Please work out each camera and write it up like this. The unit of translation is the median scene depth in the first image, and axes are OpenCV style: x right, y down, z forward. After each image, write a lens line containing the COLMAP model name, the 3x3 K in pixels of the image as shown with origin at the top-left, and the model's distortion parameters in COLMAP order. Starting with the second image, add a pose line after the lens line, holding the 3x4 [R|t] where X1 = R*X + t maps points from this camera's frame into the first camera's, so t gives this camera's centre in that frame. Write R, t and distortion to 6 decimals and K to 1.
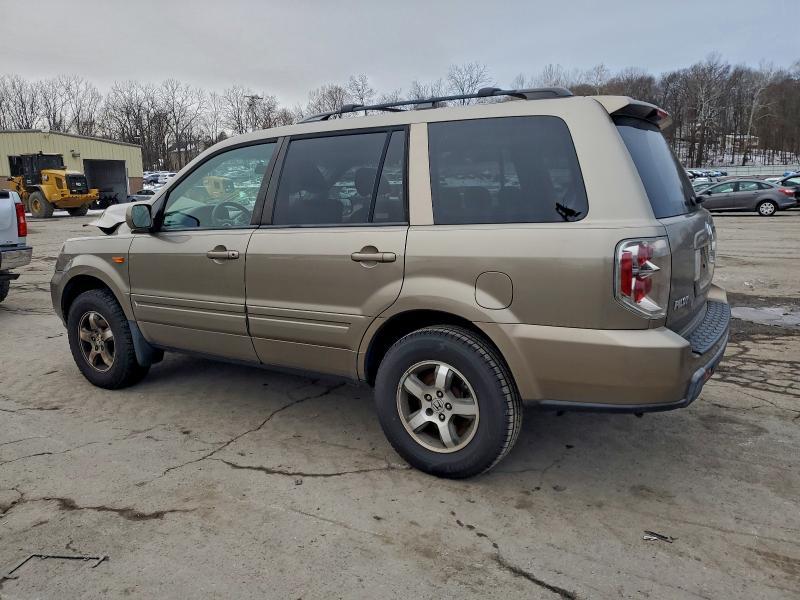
lens RADIAL K [[643.6, 0, 400.0], [0, 643.6, 300.0], [0, 0, 1]] dist [0.004579, 0.007426]
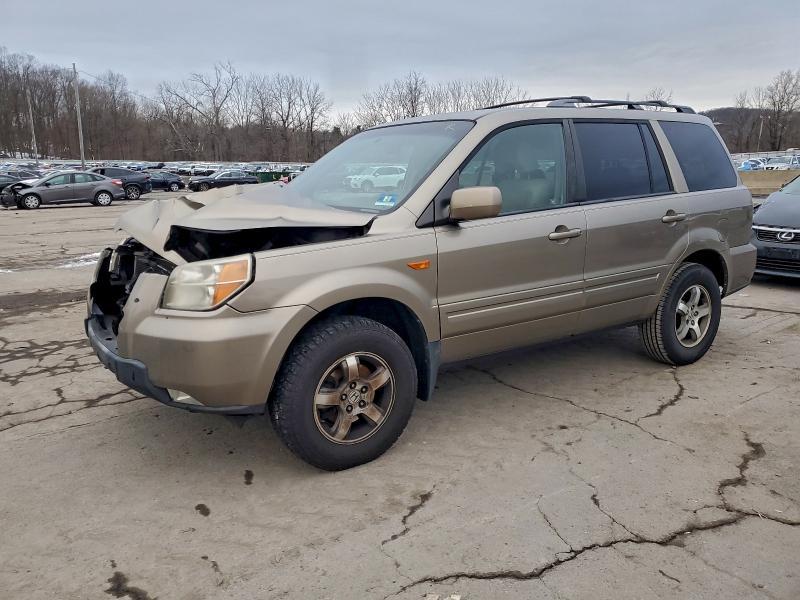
lens RADIAL K [[633.4, 0, 402.0], [0, 633.4, 289.5], [0, 0, 1]] dist [0.006858, 0.009500]
pose [[0.398282, -0.162234, 0.902802, -1.290523], [0.166399, 0.980683, 0.102820, -0.131567], [-0.902044, 0.109274, 0.417584, 0.848463]]
